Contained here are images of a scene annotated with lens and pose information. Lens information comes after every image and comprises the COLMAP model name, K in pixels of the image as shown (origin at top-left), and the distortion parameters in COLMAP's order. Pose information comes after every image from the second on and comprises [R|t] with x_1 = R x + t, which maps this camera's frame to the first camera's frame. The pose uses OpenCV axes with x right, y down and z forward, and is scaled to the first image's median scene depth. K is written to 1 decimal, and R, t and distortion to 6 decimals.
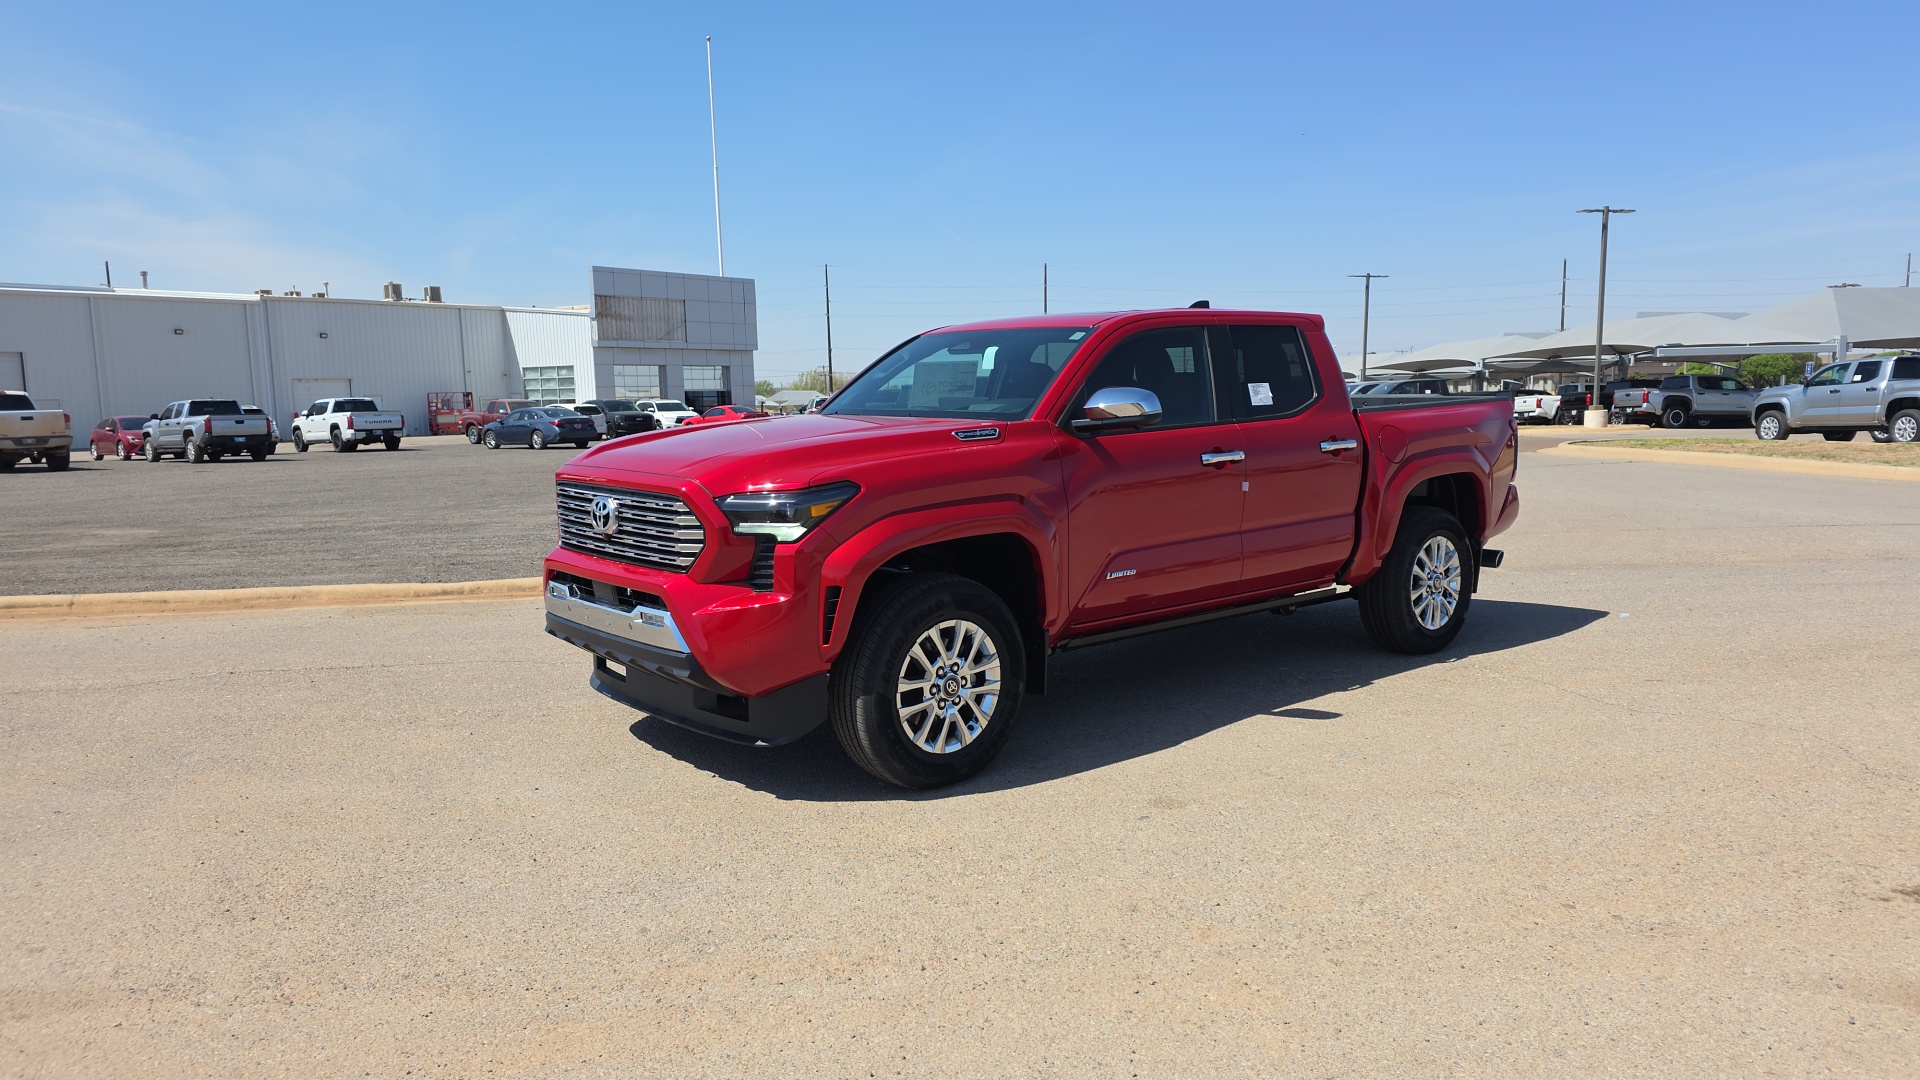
lens RADIAL K [[1294.9, 0, 948.4], [0, 1294.9, 549.5], [0, 0, 1]] dist [0.050420, -0.000329]
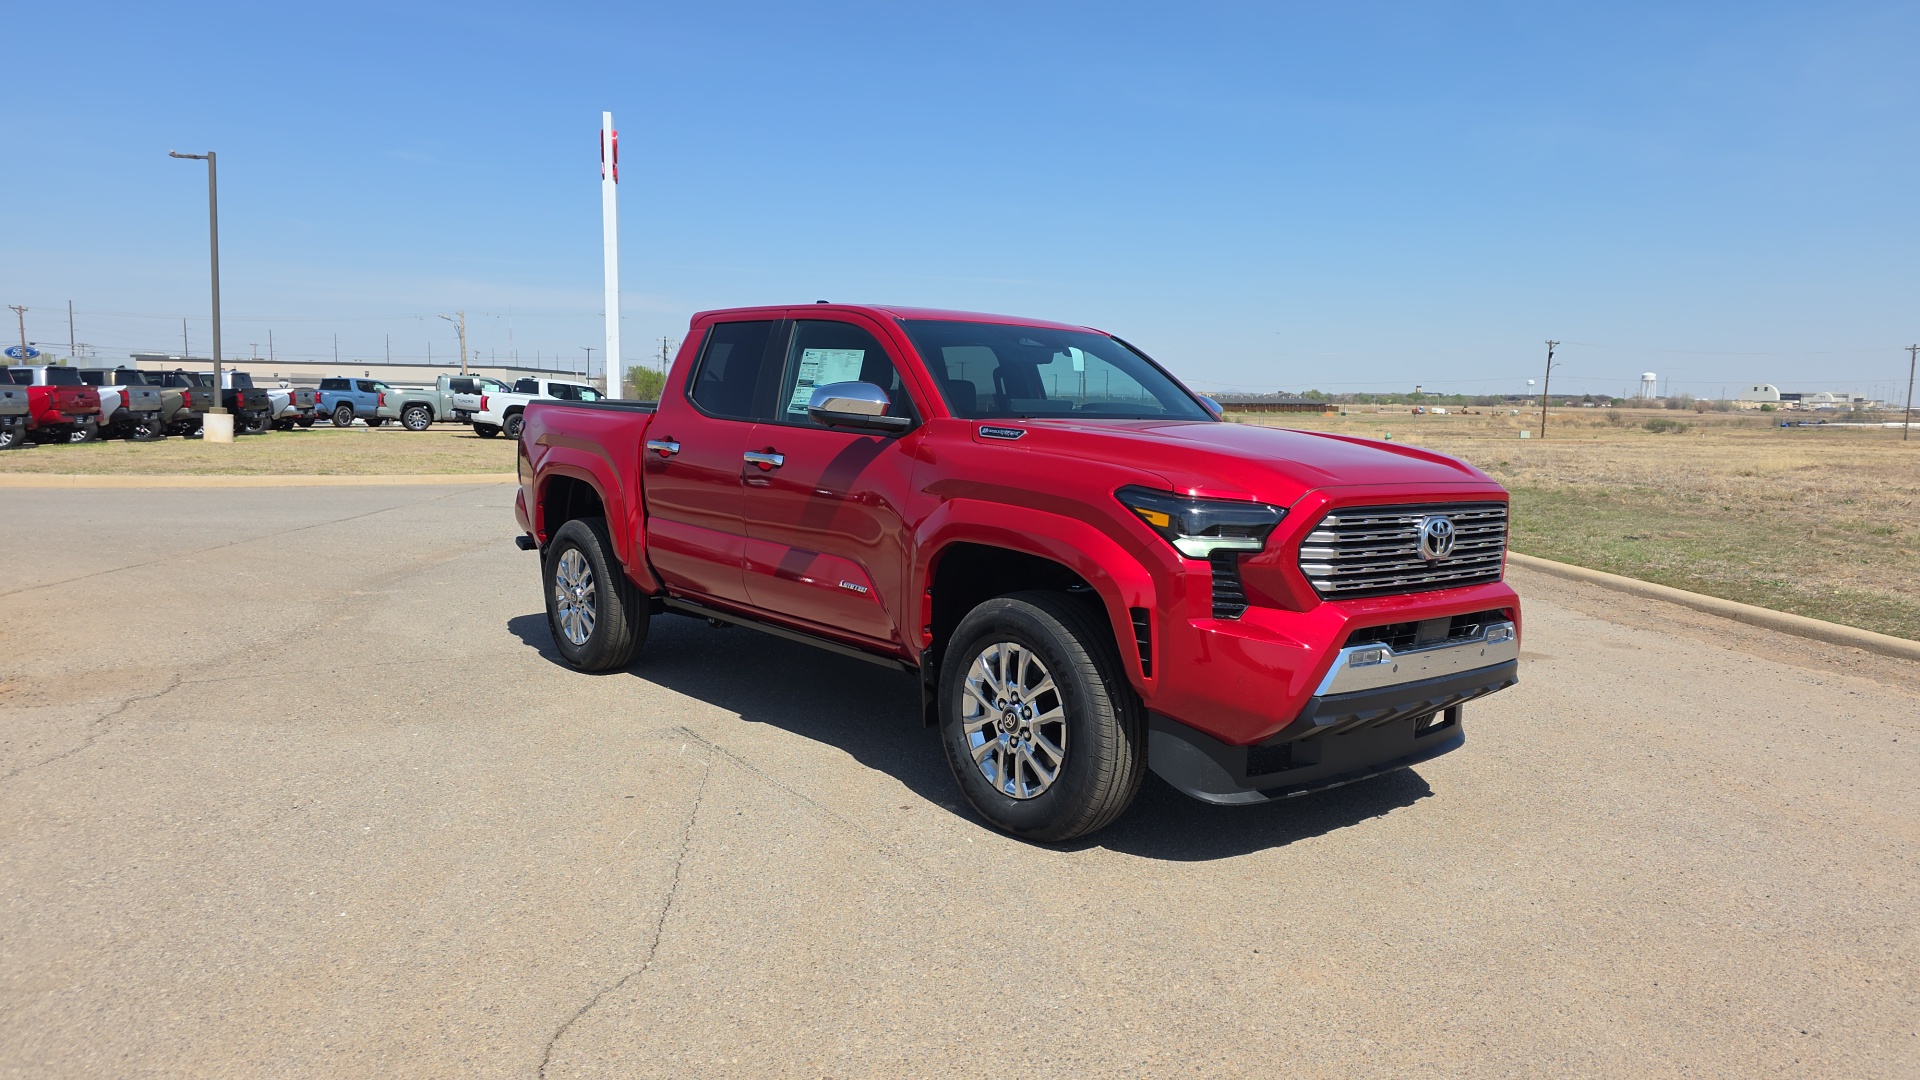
lens RADIAL K [[1312.6, 0, 986.9], [0, 1312.6, 524.7], [0, 0, 1]] dist [0.060764, -0.069234]
pose [[-0.014925, -0.075715, 0.997018, -0.204440], [0.099591, 0.992058, 0.076829, -0.023815], [-0.994917, 0.100441, -0.007266, 0.238343]]
